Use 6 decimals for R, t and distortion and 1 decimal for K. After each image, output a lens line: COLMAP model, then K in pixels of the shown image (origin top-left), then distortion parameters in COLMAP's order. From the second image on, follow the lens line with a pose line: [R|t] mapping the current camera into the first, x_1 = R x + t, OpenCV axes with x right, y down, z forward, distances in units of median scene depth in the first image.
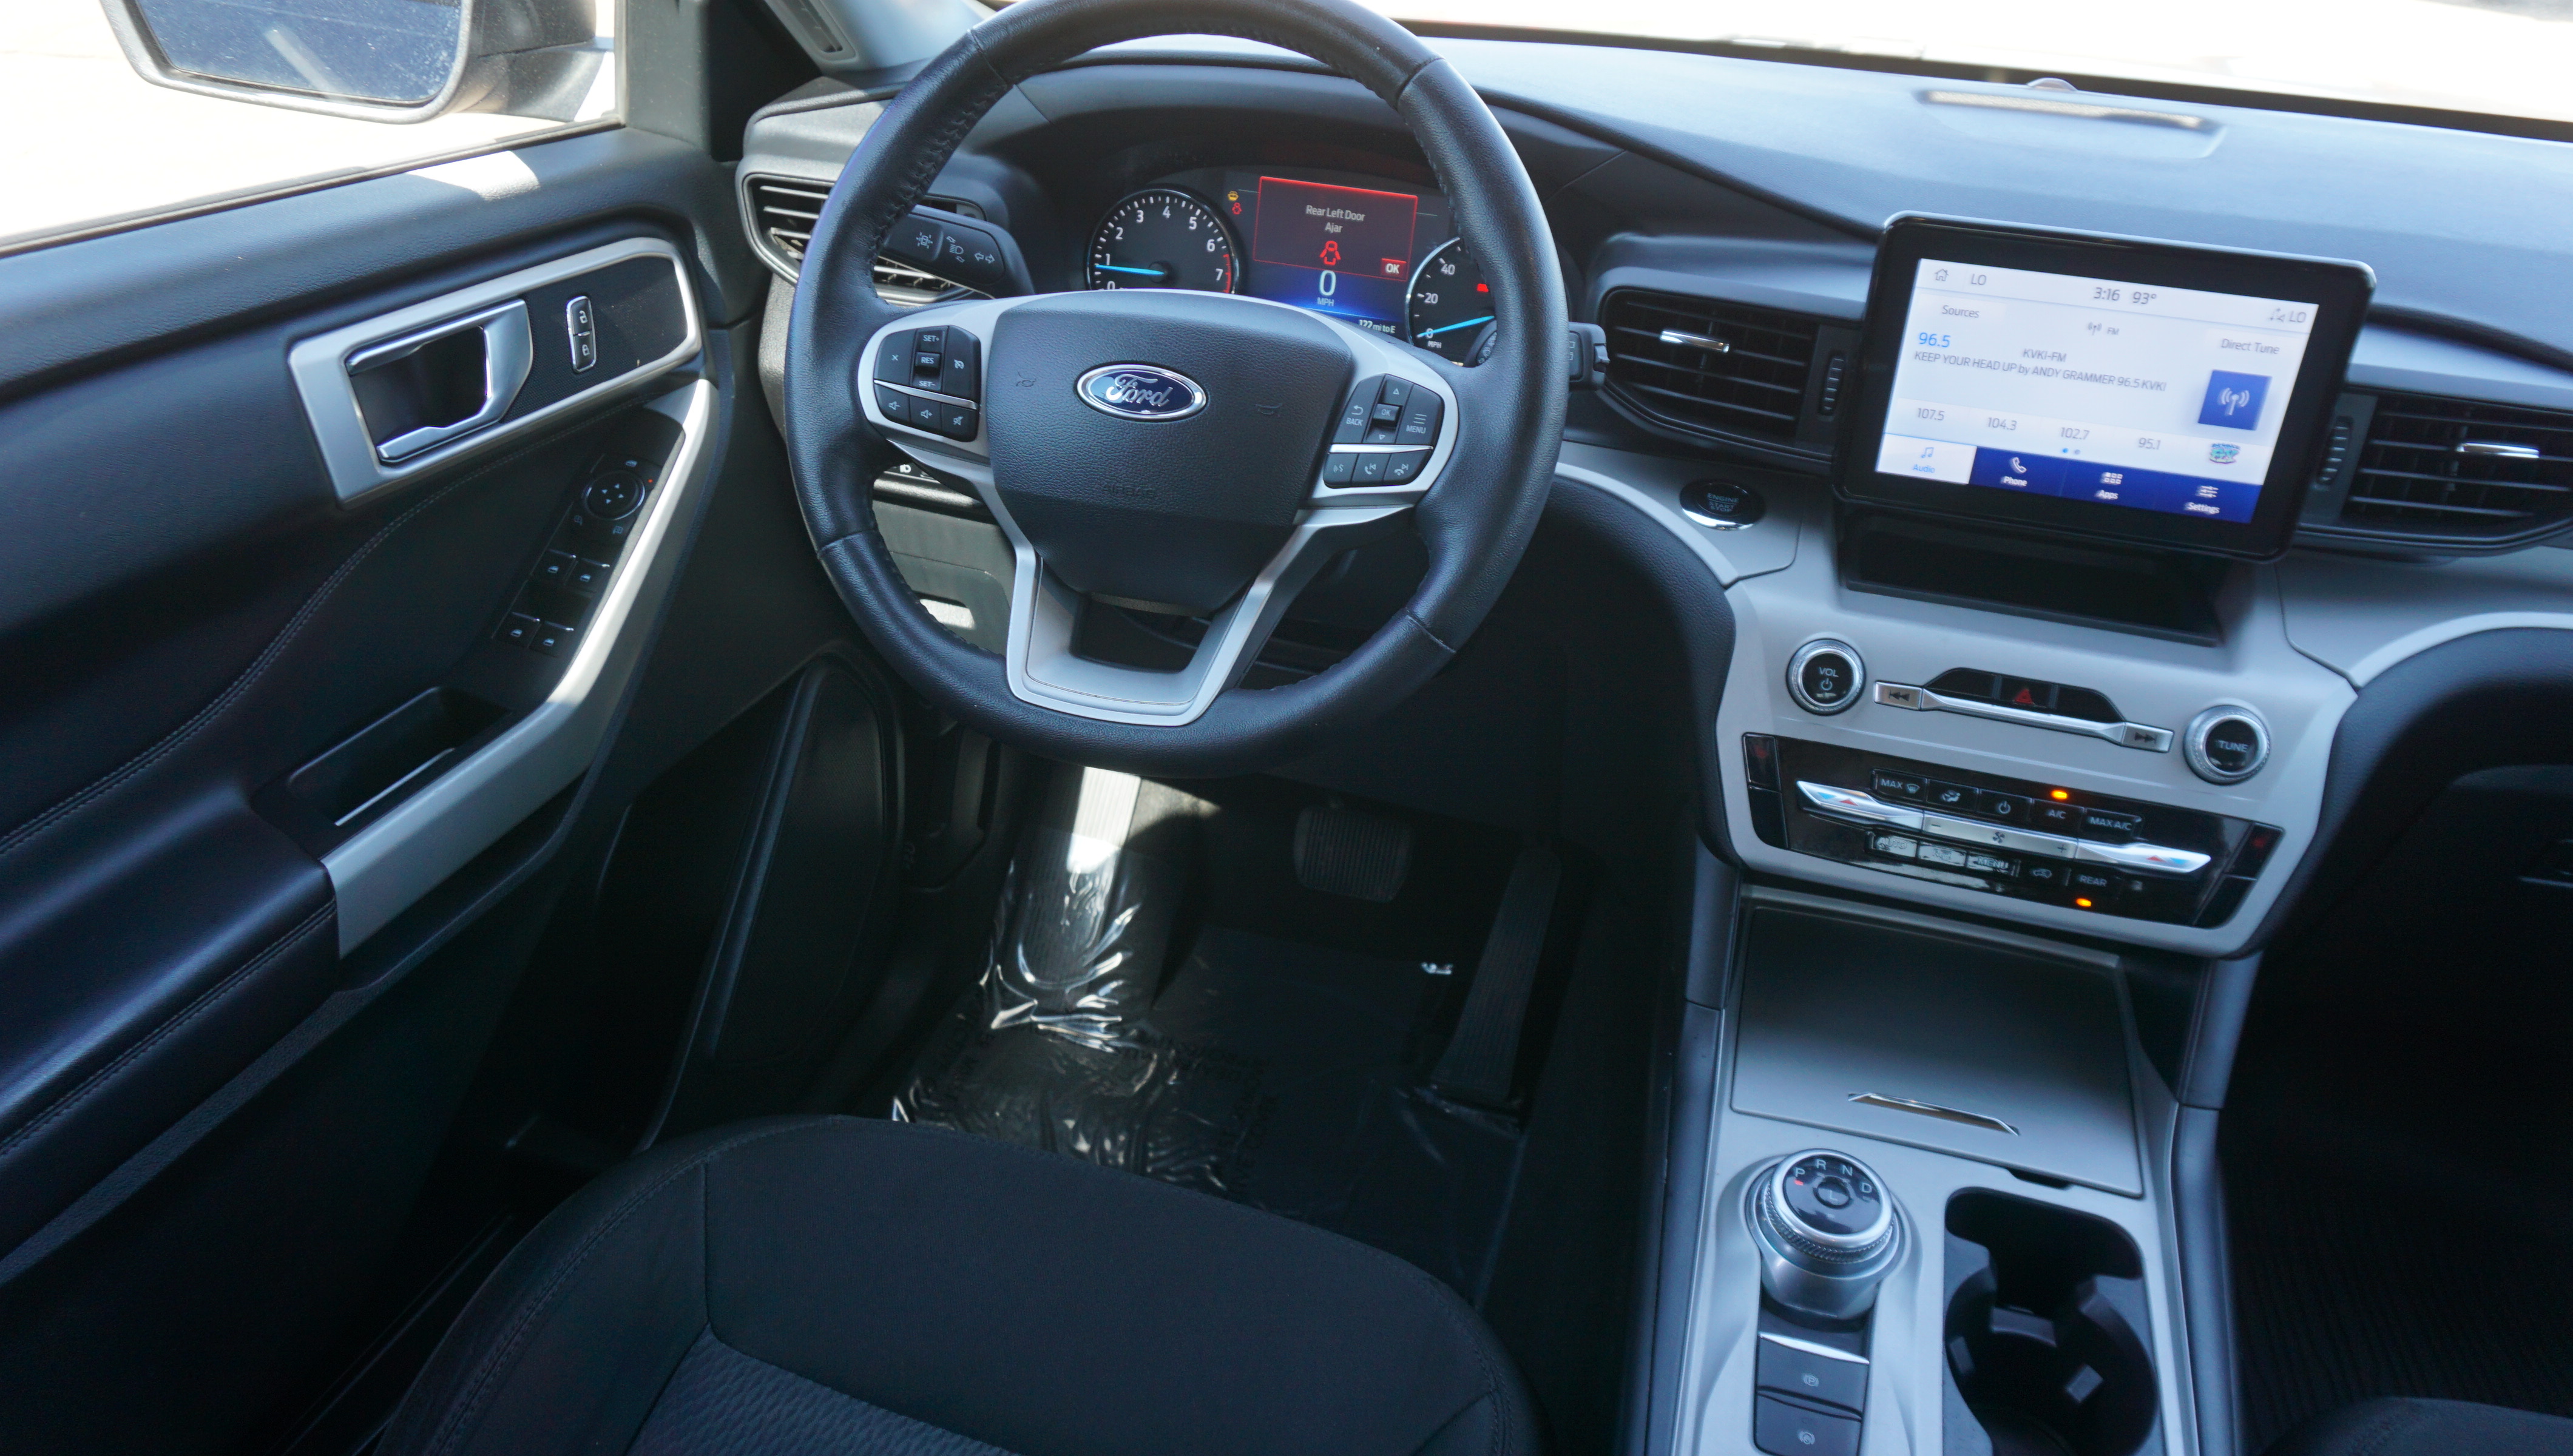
lens RADIAL K [[1728.2, 0, 1294.6], [0, 1728.2, 725.1], [0, 0, 1]] dist [-0.044653, 0.032902]
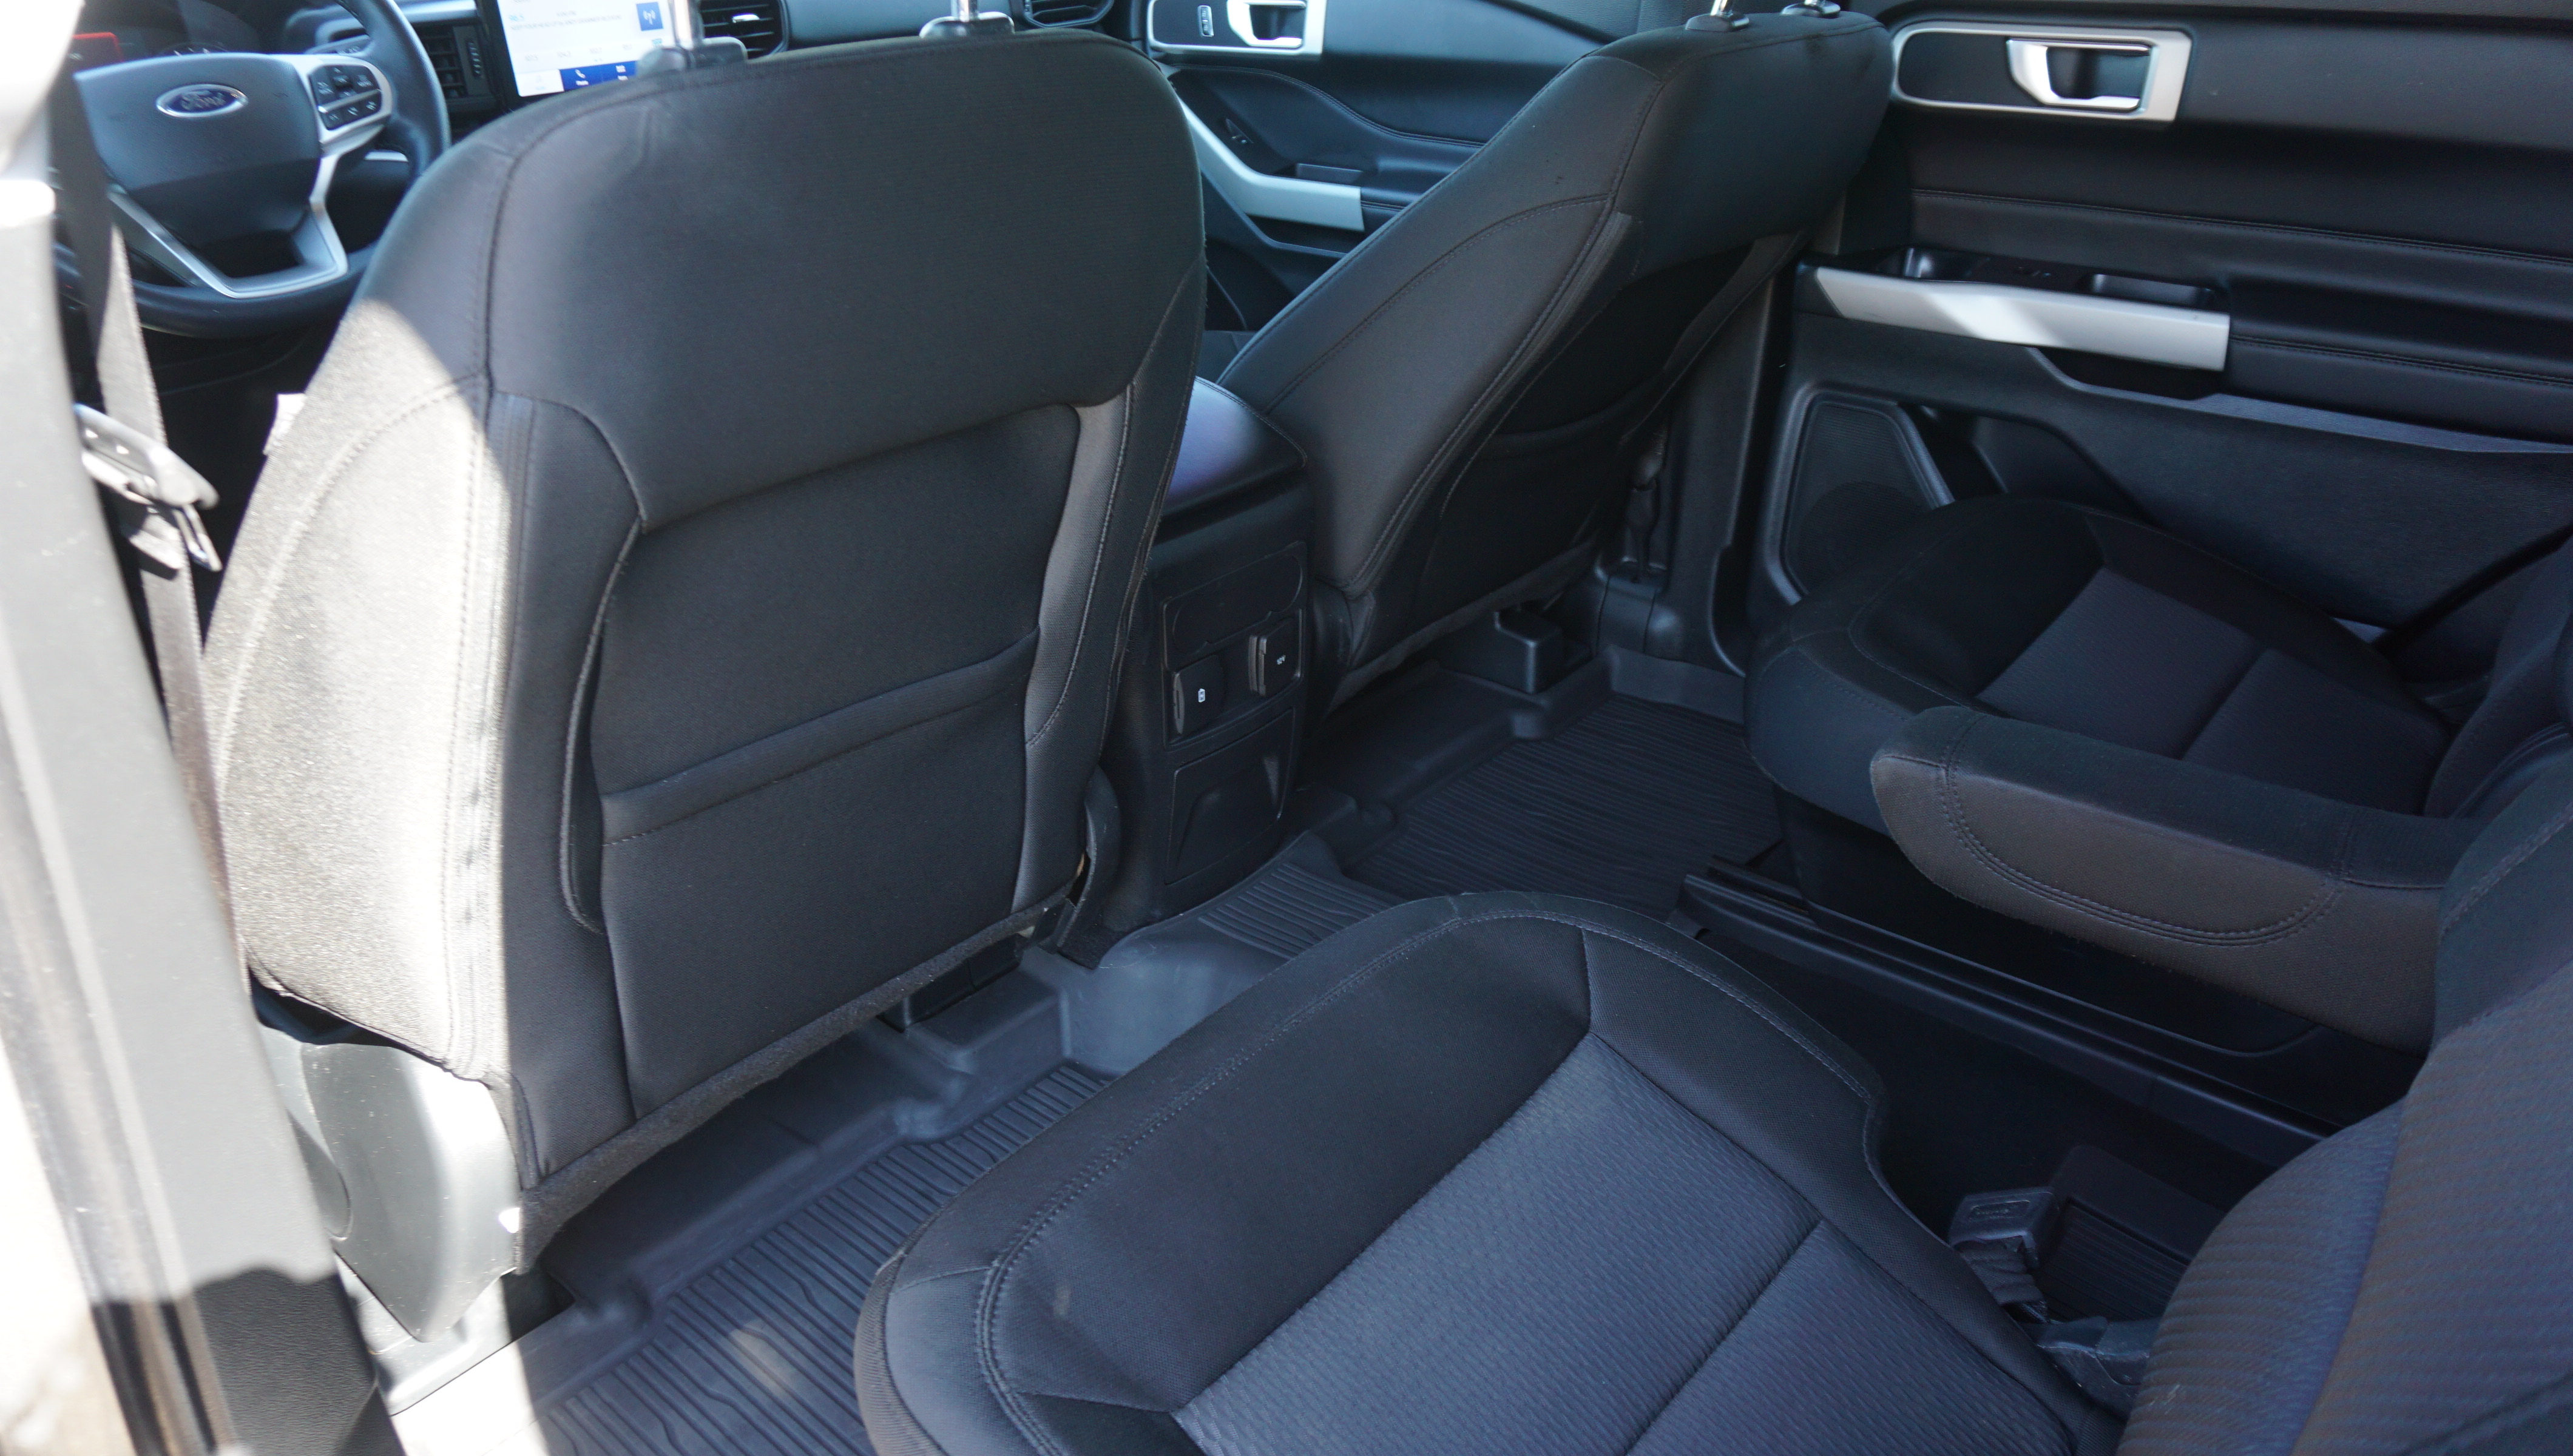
lens RADIAL K [[1712.9, 0, 1285.7], [0, 1712.9, 710.2], [0, 0, 1]] dist [-0.051213, 0.036636]
pose [[0.407139, -0.464319, 0.786540, -1.162181], [0.482000, 0.840697, 0.246790, 0.389704], [-0.775831, 0.278634, 0.566082, -0.557458]]
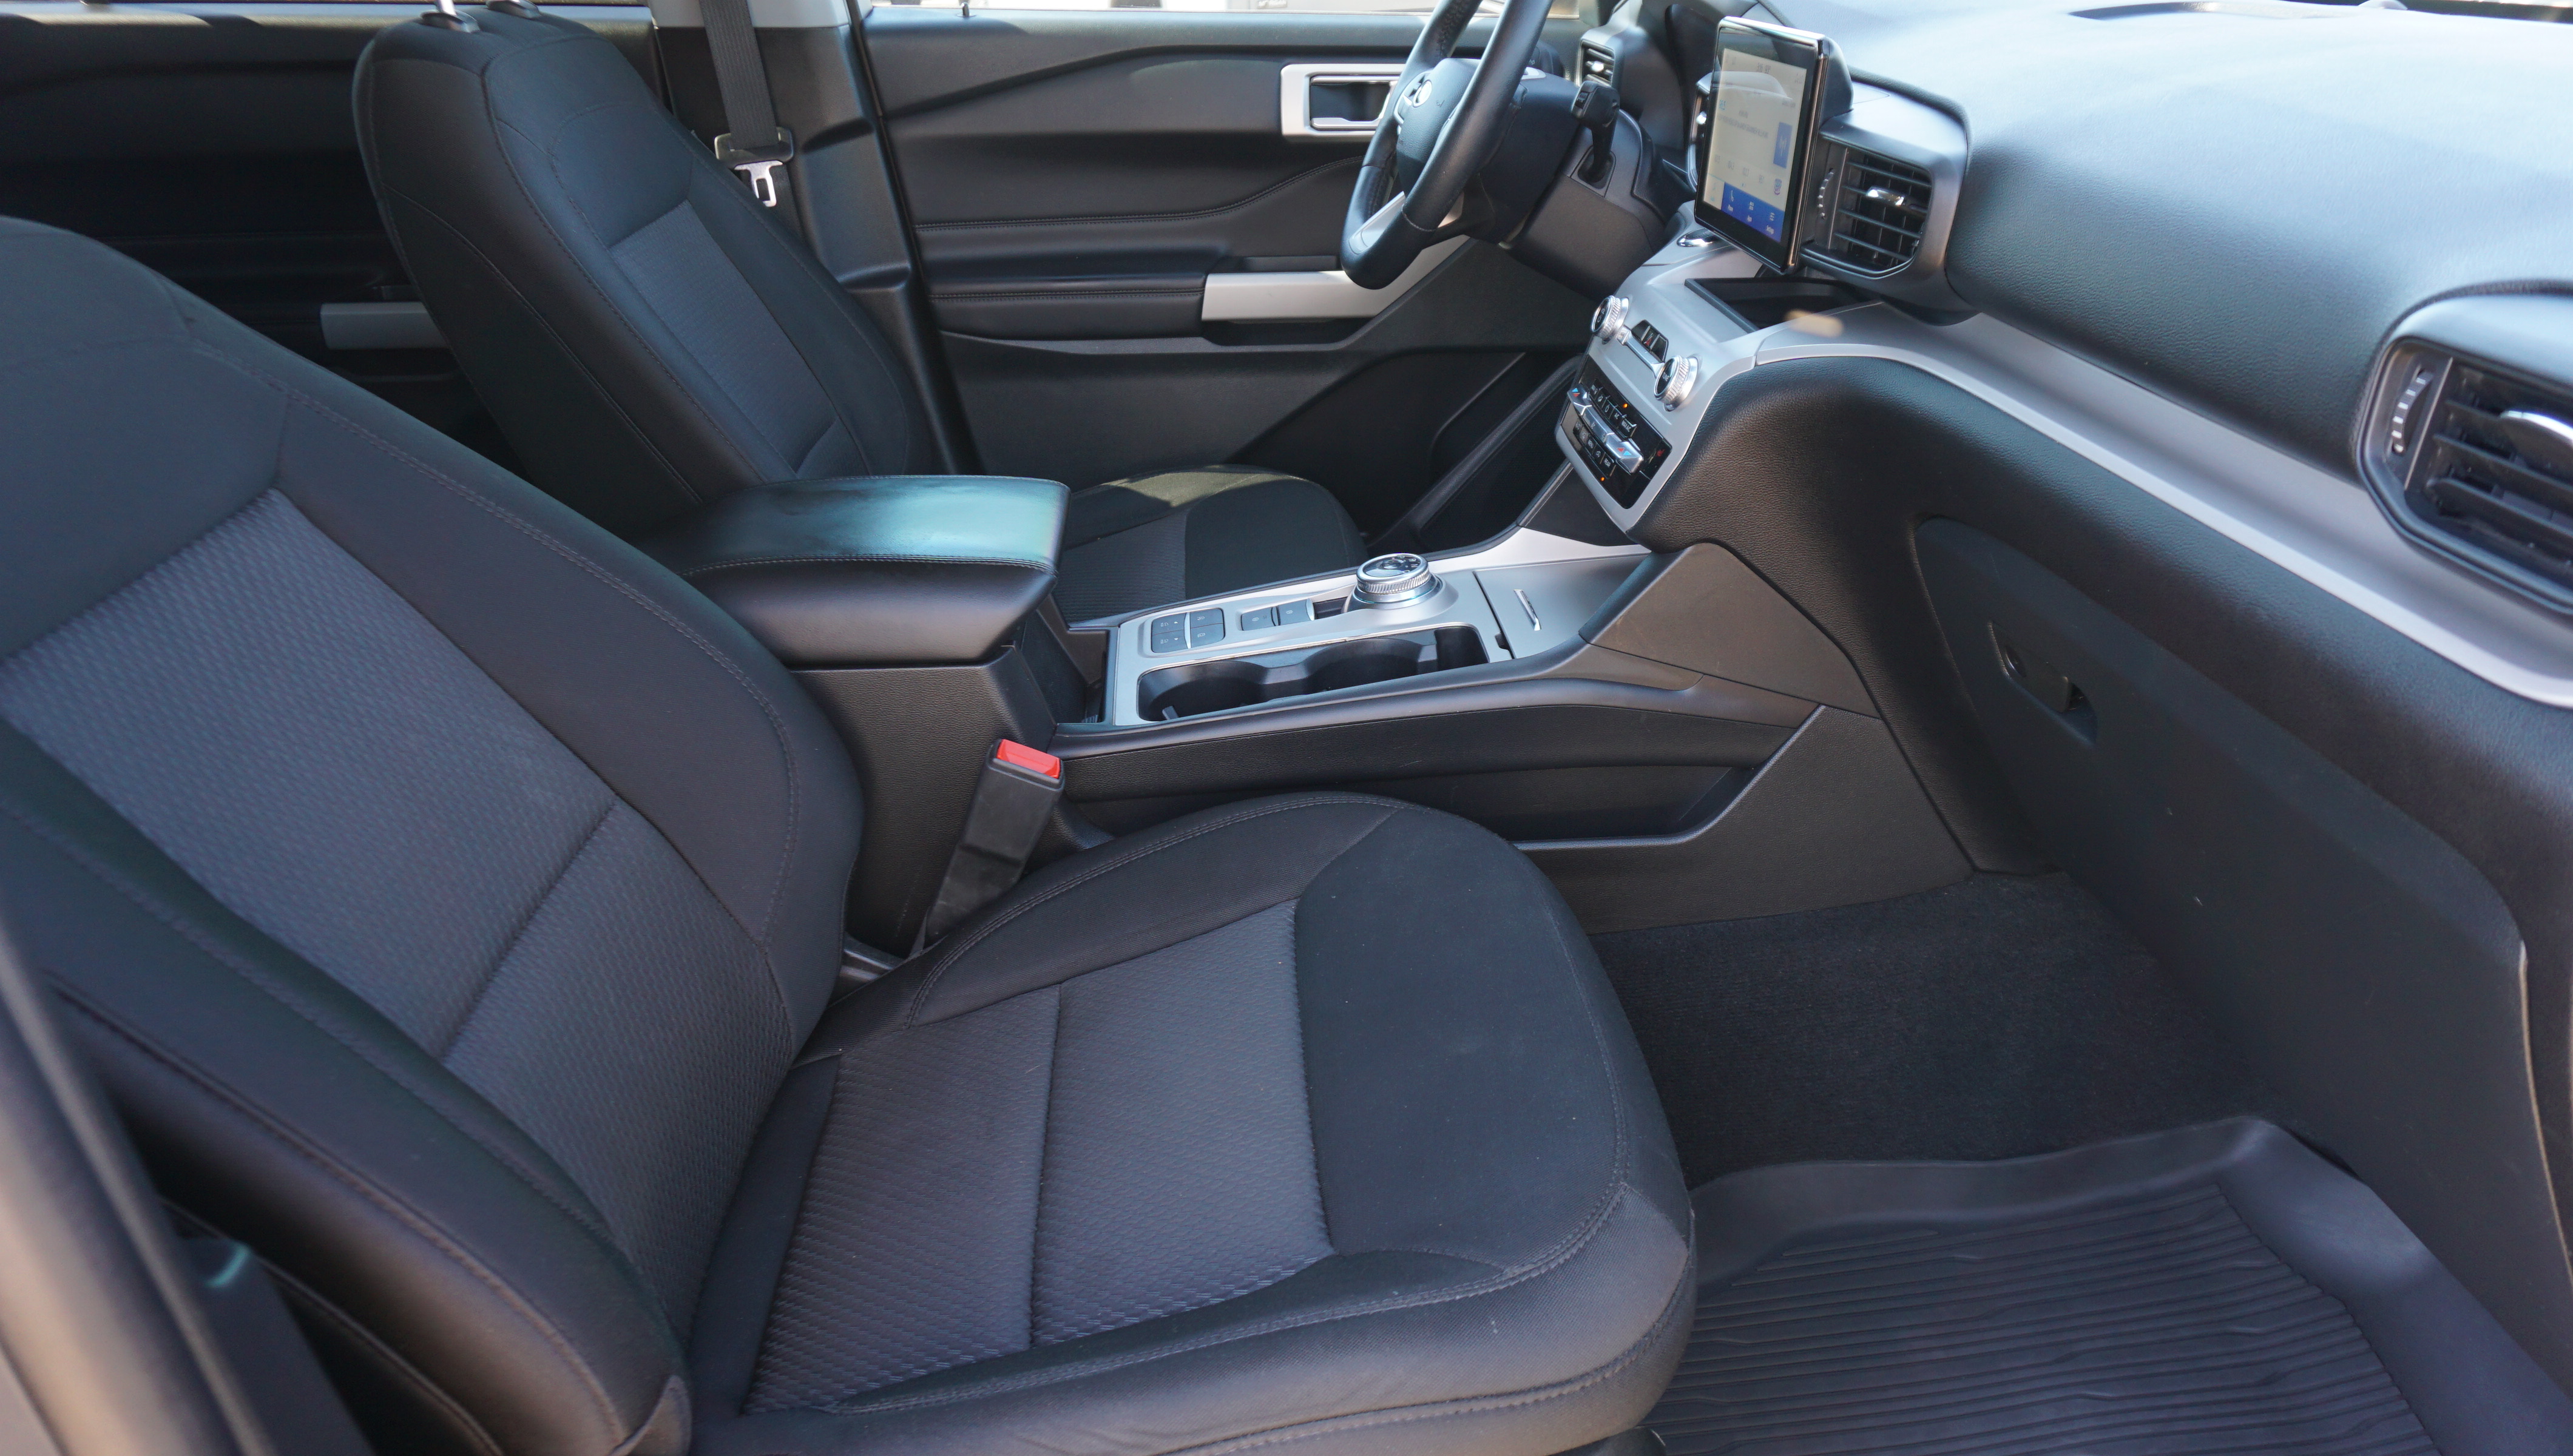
lens RADIAL K [[1742.6, 0, 1275.8], [0, 1742.6, 725.5], [0, 0, 1]] dist [-0.068677, 0.035168]
pose [[0.334110, 0.356265, -0.872609, 1.734517], [-0.431676, 0.880844, 0.194344, 0.122558], [0.837870, 0.311752, 0.448089, 0.185082]]
